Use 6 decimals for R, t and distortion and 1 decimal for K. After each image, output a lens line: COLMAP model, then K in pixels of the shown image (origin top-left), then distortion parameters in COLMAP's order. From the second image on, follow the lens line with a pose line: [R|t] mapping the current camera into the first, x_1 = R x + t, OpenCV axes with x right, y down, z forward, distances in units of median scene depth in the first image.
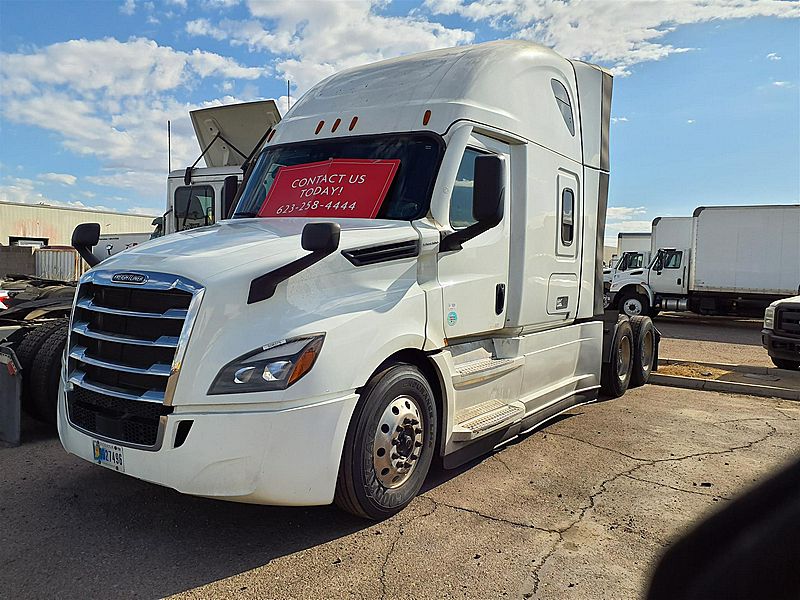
lens RADIAL K [[625.9, 0, 397.4], [0, 625.9, 294.9], [0, 0, 1]] dist [0.055339, -0.009274]
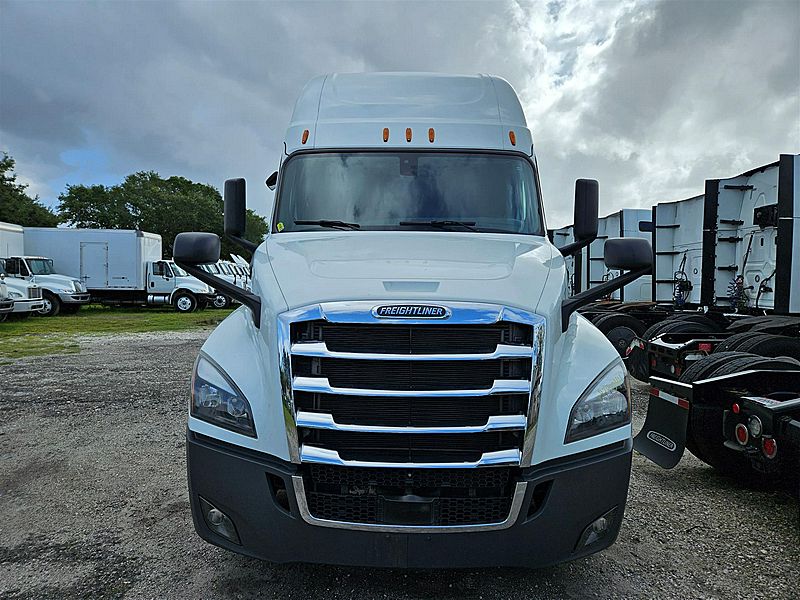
lens RADIAL K [[575.3, 0, 396.2], [0, 575.3, 289.4], [0, 0, 1]] dist [0.064898, 0.003443]
pose [[0.835625, -0.033846, 0.548257, -0.701355], [0.048007, 0.998781, -0.011512, -0.038484], [-0.547198, 0.035940, 0.836231, 0.361263]]
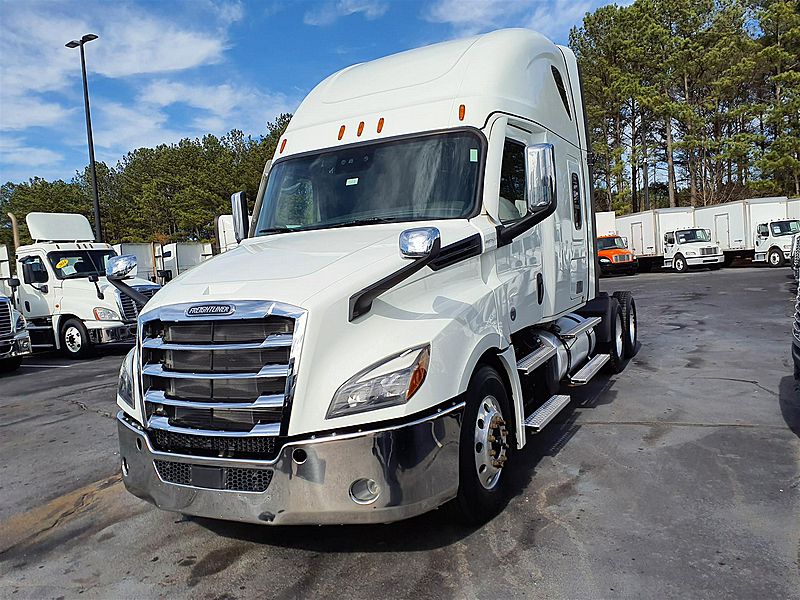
lens RADIAL K [[646.6, 0, 397.6], [0, 646.6, 309.9], [0, 0, 1]] dist [0.044644, -0.048440]
pose [[0.985809, -0.116998, 0.120386, -0.226387], [0.114426, 0.993035, 0.028088, -0.018041], [-0.122834, -0.013914, 0.992330, 0.004597]]
